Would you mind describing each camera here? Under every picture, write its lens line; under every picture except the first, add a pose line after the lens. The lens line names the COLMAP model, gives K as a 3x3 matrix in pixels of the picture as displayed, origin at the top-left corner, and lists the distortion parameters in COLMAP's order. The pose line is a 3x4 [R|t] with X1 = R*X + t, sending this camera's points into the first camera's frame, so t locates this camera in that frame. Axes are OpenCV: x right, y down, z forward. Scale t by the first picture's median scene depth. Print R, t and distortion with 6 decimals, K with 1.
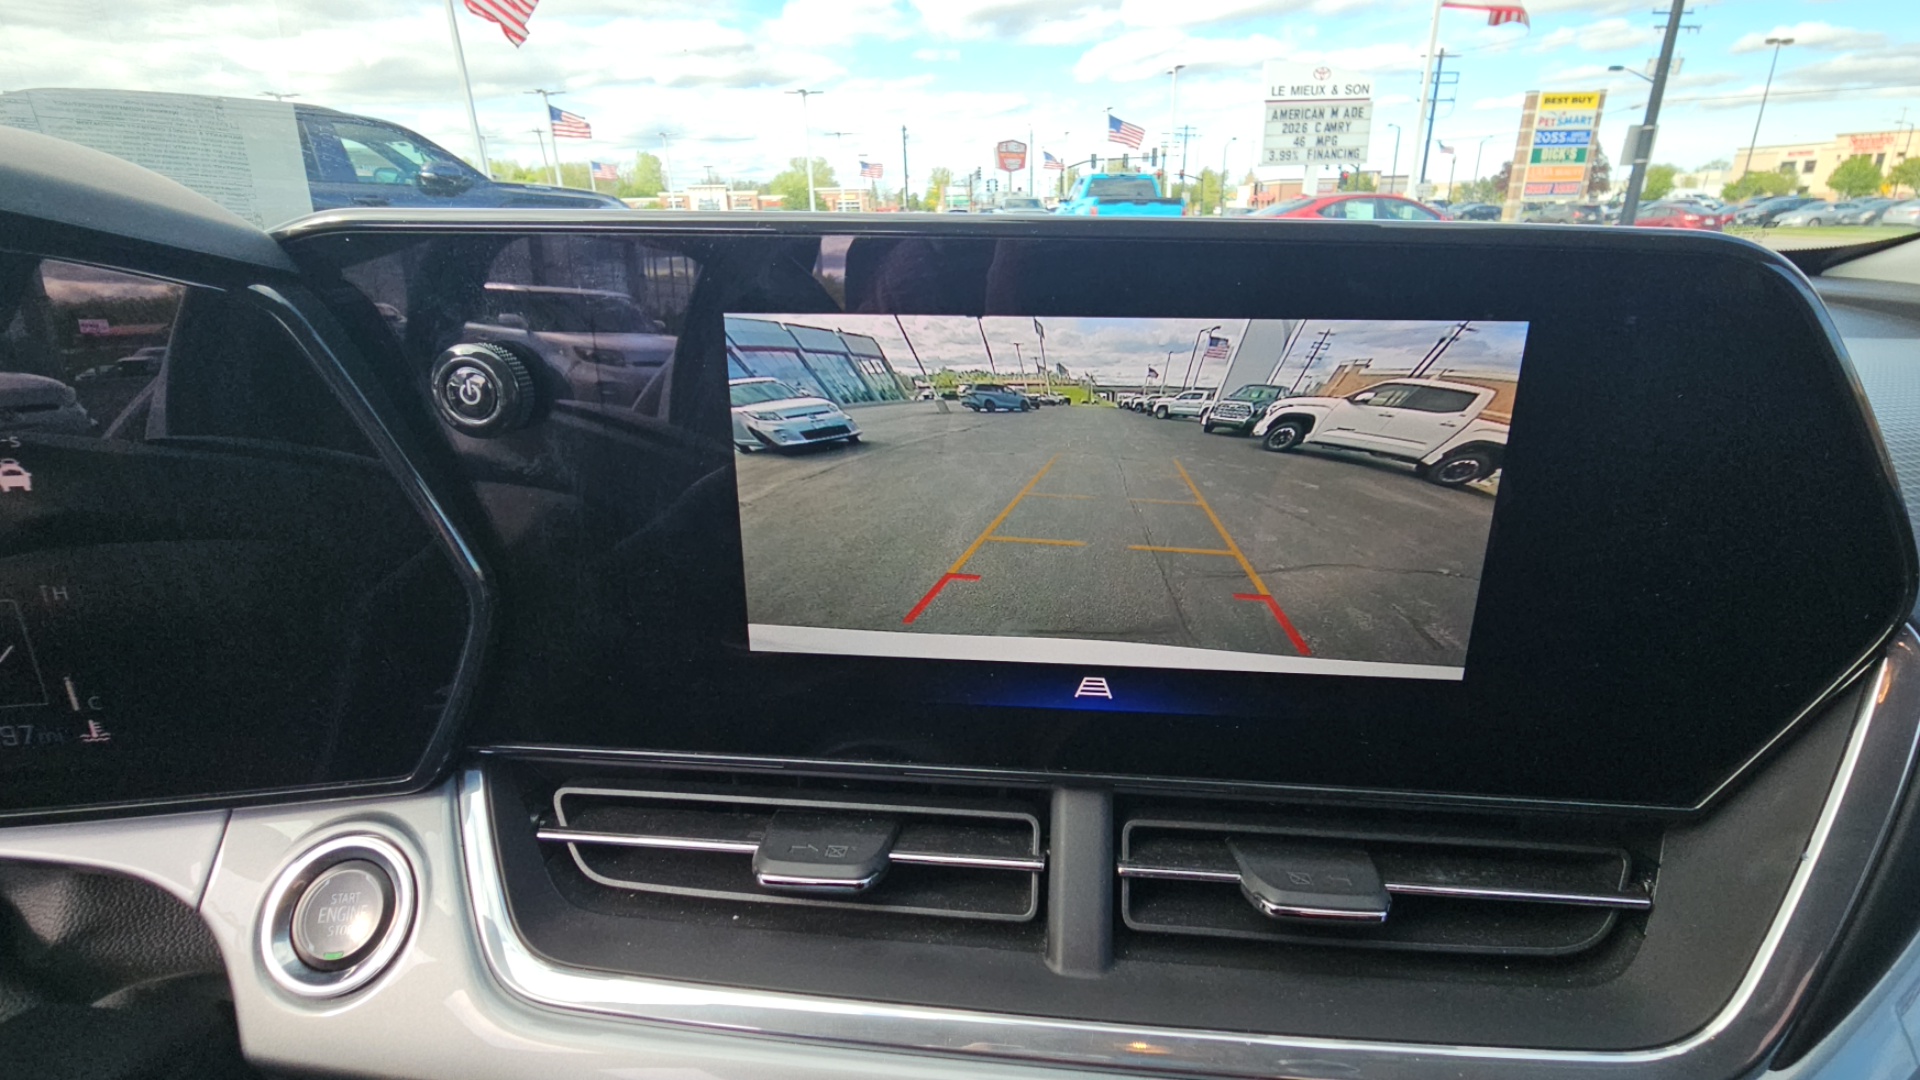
lens RADIAL K [[863.8, 0, 979.7], [0, 863.8, 544.3], [0, 0, 1]] dist [0.002882, -0.000668]
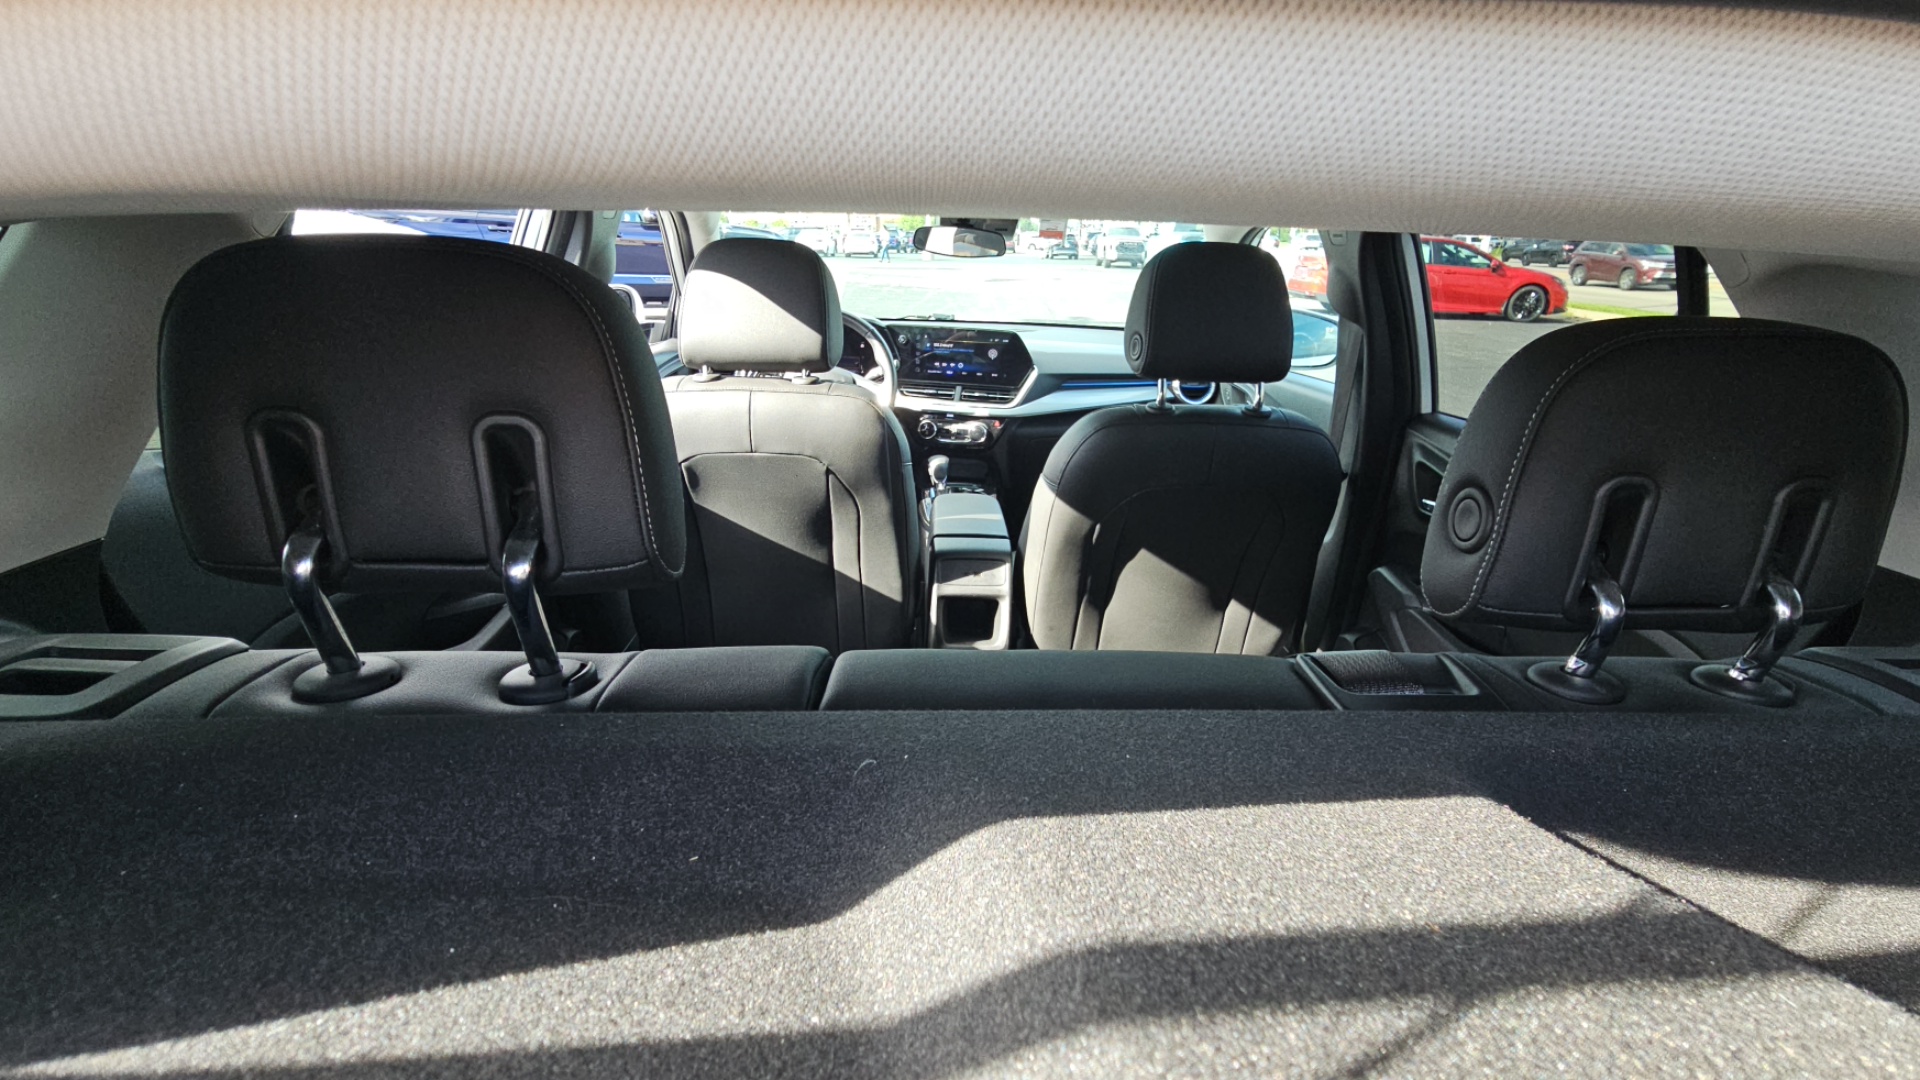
lens RADIAL K [[860.1, 0, 949.1], [0, 860.1, 543.3], [0, 0, 1]] dist [-0.002602, 0.000160]
pose [[0.987948, 0.066850, -0.139604, 1.435216], [-0.069562, 0.997470, -0.014634, 2.148094], [0.138272, 0.024169, 0.990099, -8.268024]]
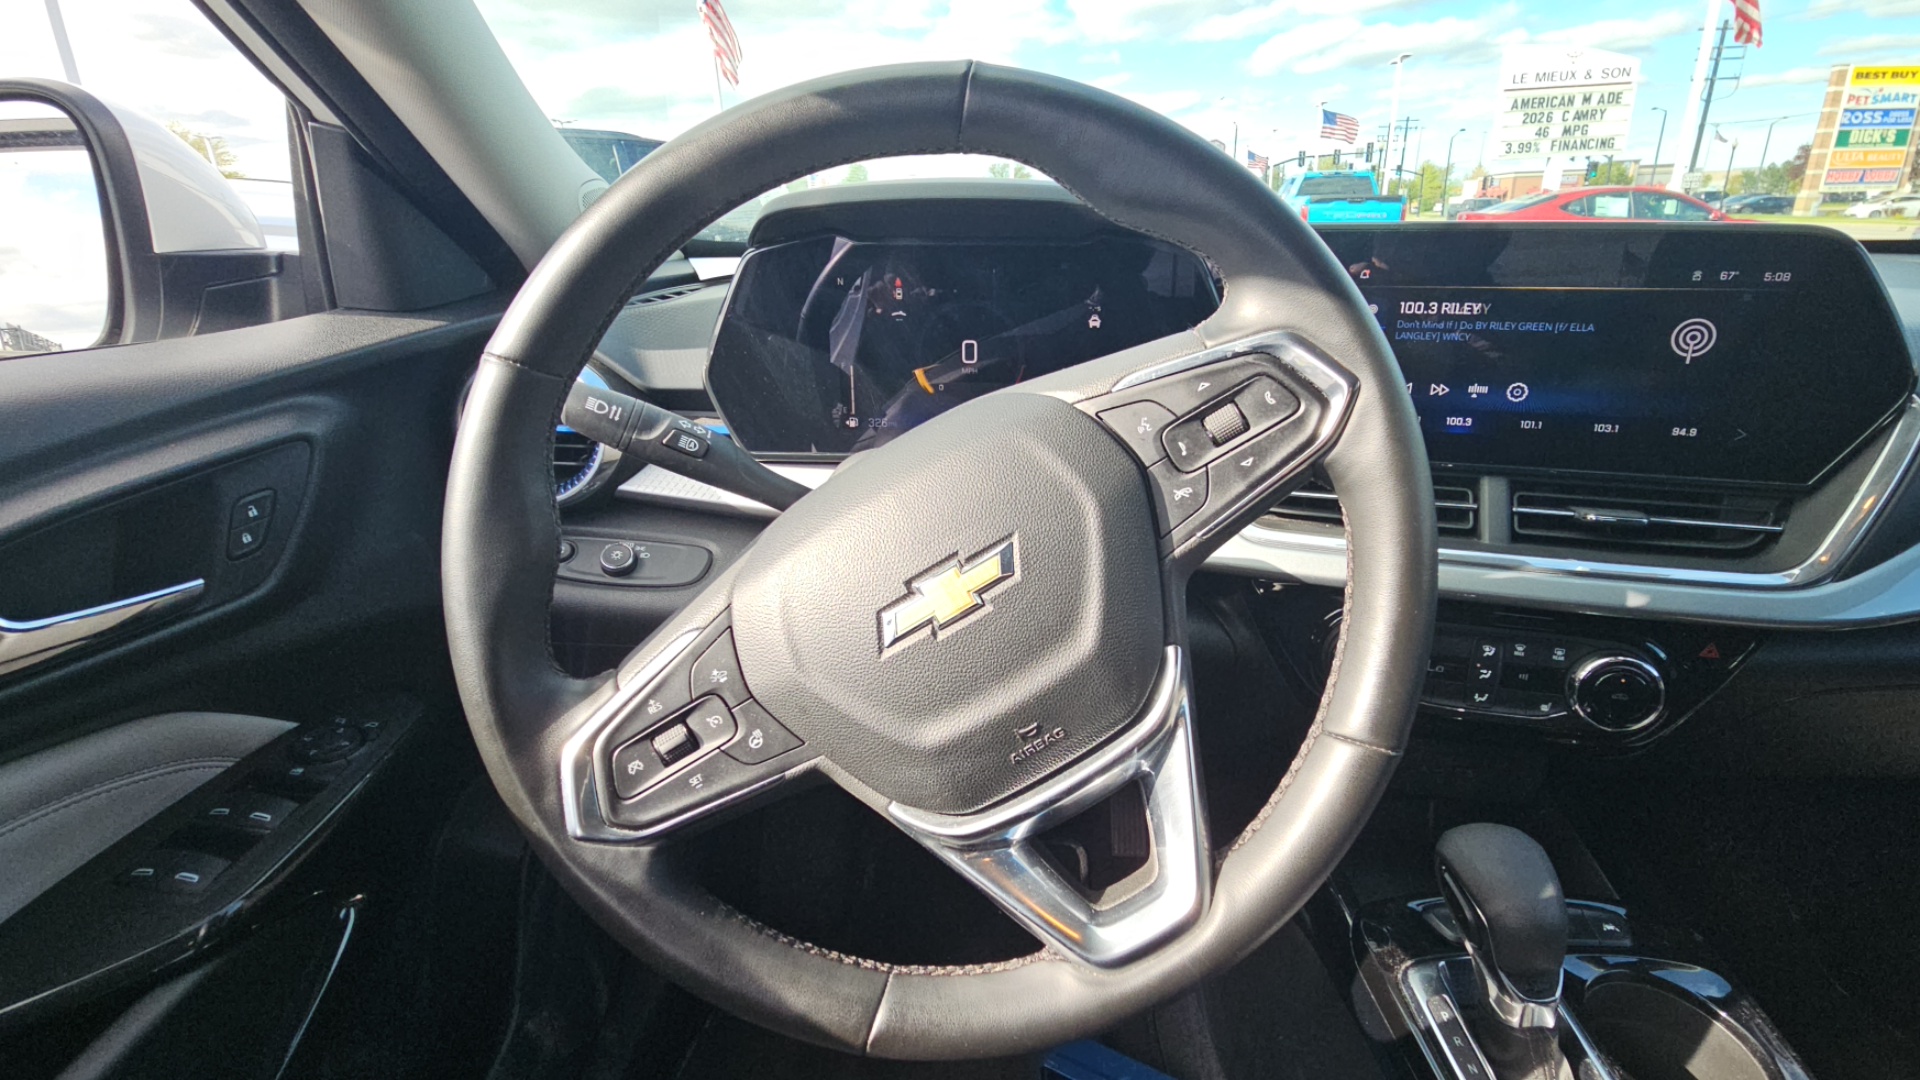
lens RADIAL K [[860.6, 0, 979.1], [0, 860.6, 540.3], [0, 0, 1]] dist [0.009363, -0.007330]
pose [[0.978124, 0.059046, -0.199464, -0.744143], [-0.060348, 0.998177, -0.000449, 0.537301], [0.199074, 0.012477, 0.979905, -1.475568]]
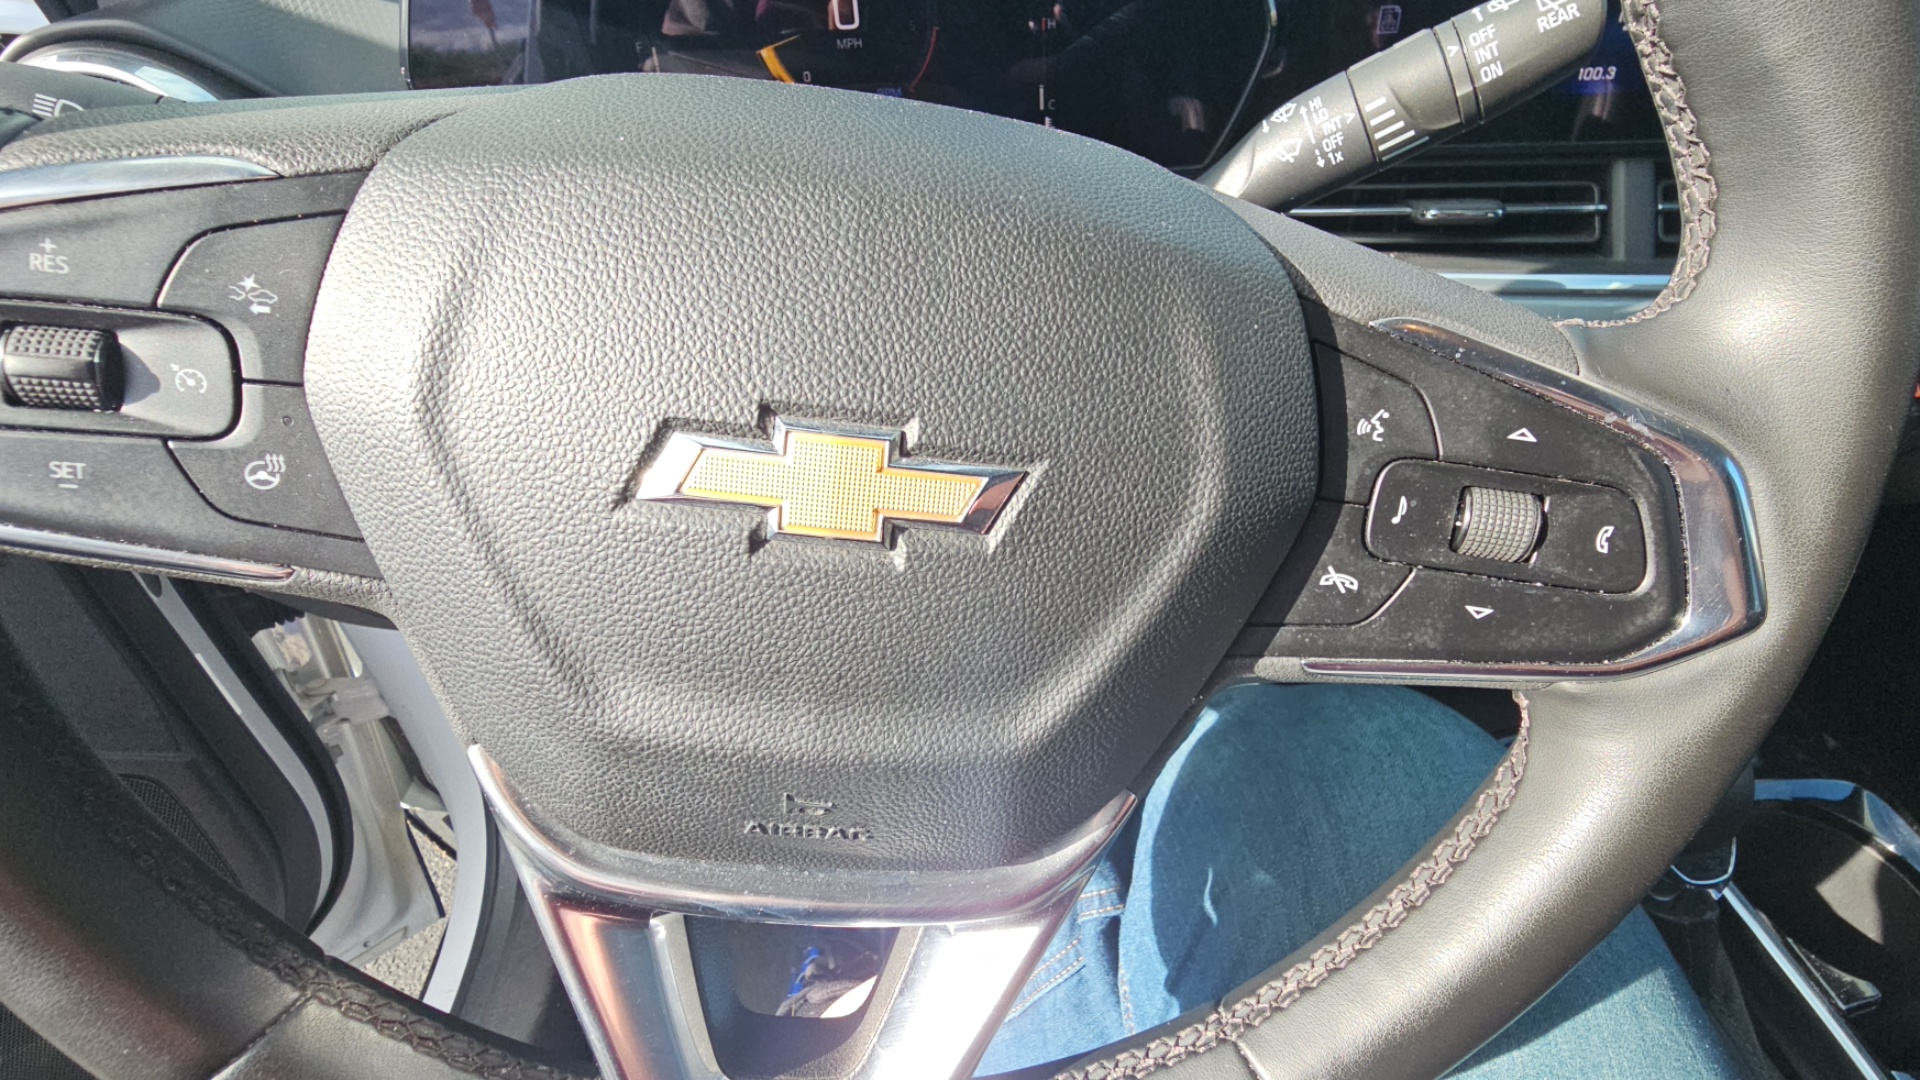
lens RADIAL K [[876.2, 0, 980.5], [0, 876.2, 546.1], [0, 0, 1]] dist [0.002503, -0.001637]
pose [[0.995518, -0.005482, -0.094409, -0.911807], [0.029668, 0.966022, 0.256750, 0.520374], [0.089793, -0.258400, 0.961856, -0.798555]]
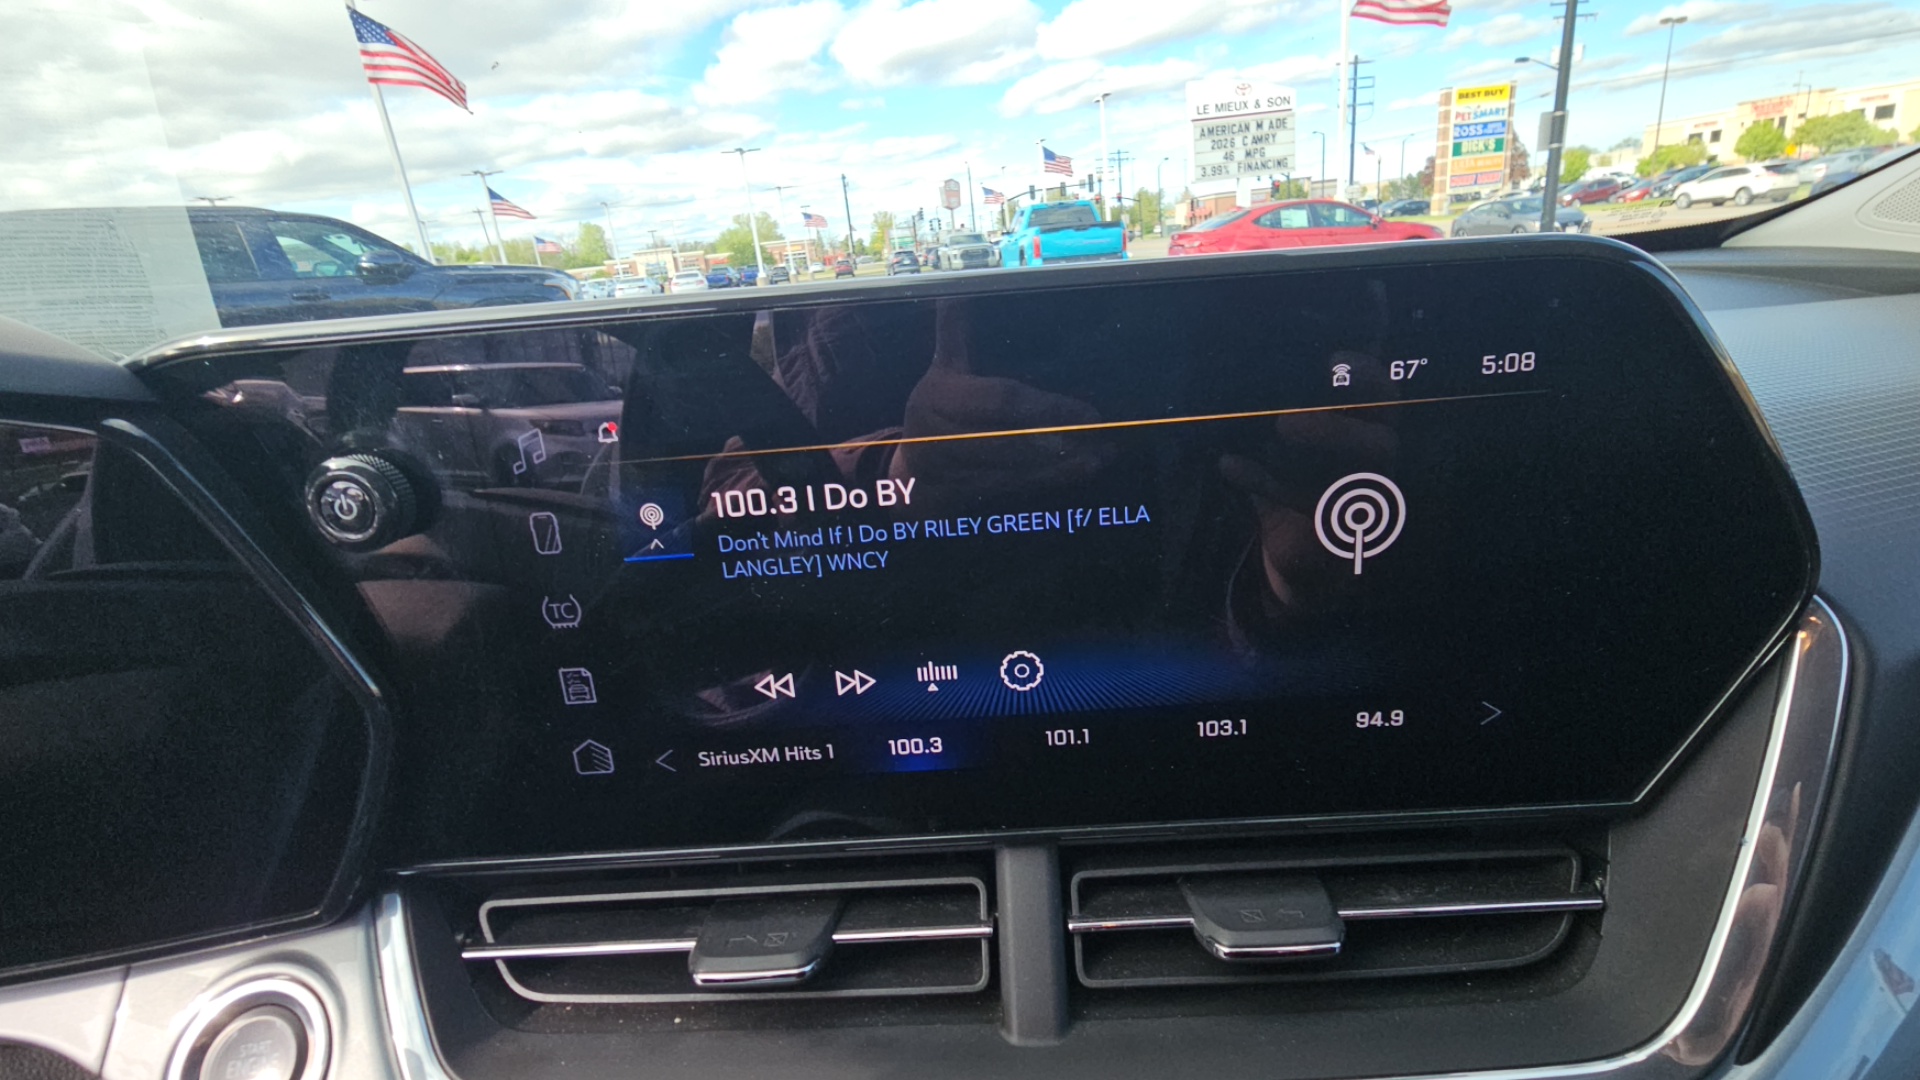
lens RADIAL K [[861.7, 0, 980.8], [0, 861.7, 549.2], [0, 0, 1]] dist [0.004187, -0.000192]
pose [[0.994583, -0.099834, 0.028945, 0.075018], [0.100705, 0.994452, -0.030398, -0.025323], [-0.025750, 0.033148, 0.999119, 0.018847]]
